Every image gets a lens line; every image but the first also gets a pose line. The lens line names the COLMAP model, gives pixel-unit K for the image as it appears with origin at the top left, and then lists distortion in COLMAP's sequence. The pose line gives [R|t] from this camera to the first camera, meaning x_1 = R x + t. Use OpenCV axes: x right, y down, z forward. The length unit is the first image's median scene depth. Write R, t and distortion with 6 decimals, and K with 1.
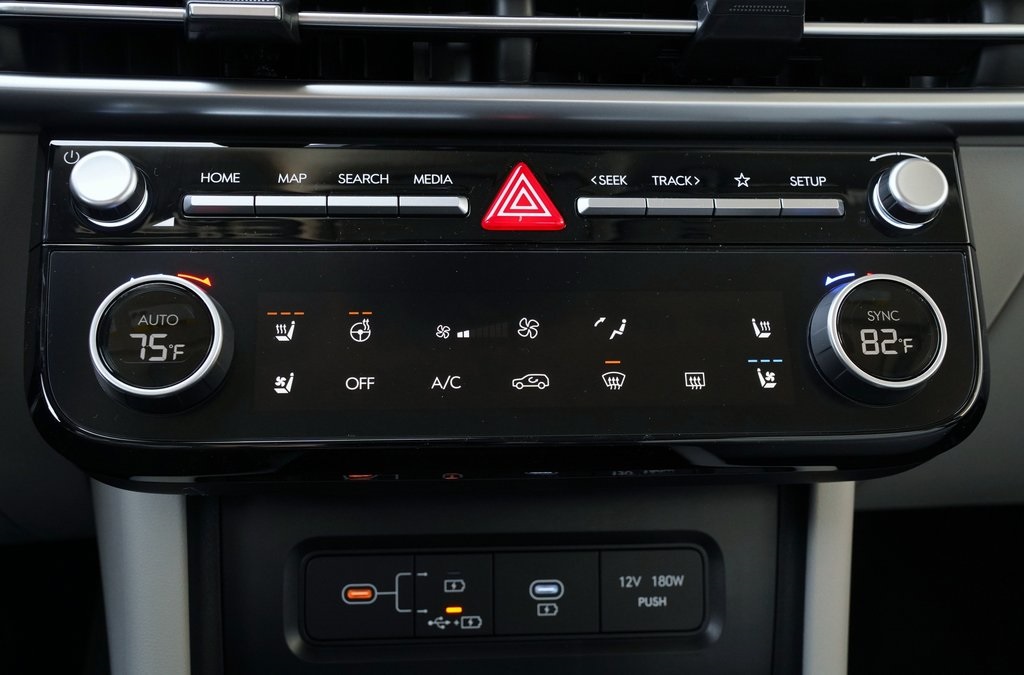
lens RADIAL K [[1129.2, 0, 508.0], [0, 1129.2, 335.9], [0, 0, 1]] dist [0.021427, 0.000000]
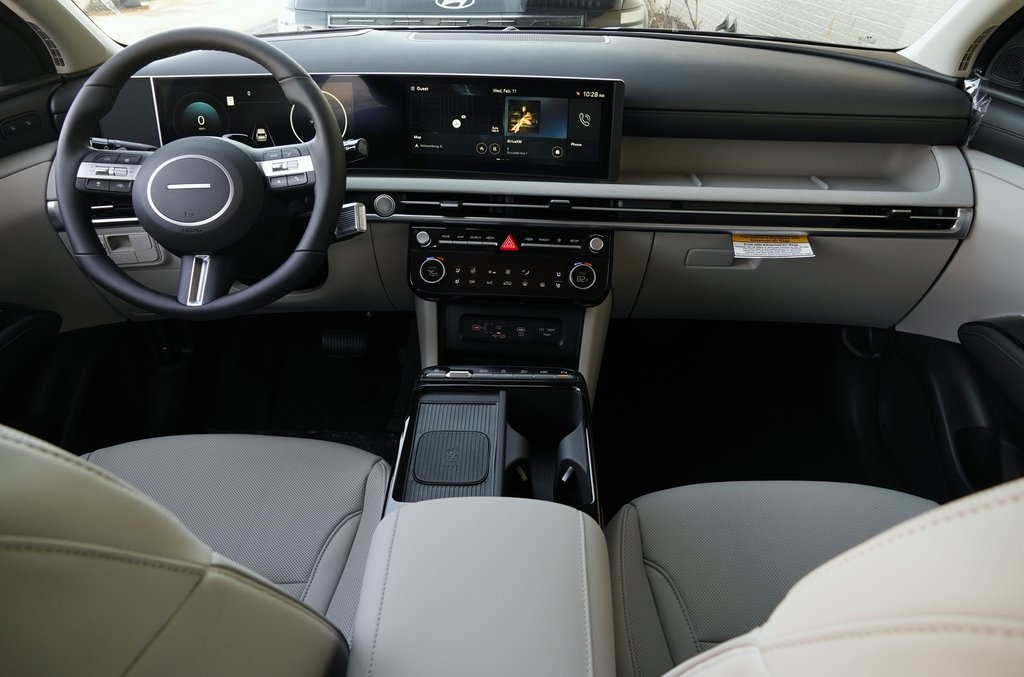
lens RADIAL K [[707.5, 0, 512.3], [0, 707.5, 335.0], [0, 0, 1]] dist [-0.123024, 0.081029]
pose [[0.984095, 0.069196, -0.163614, 0.531716], [-0.038528, 0.982232, 0.183673, -0.287746], [0.173416, -0.174448, 0.969275, -1.888028]]
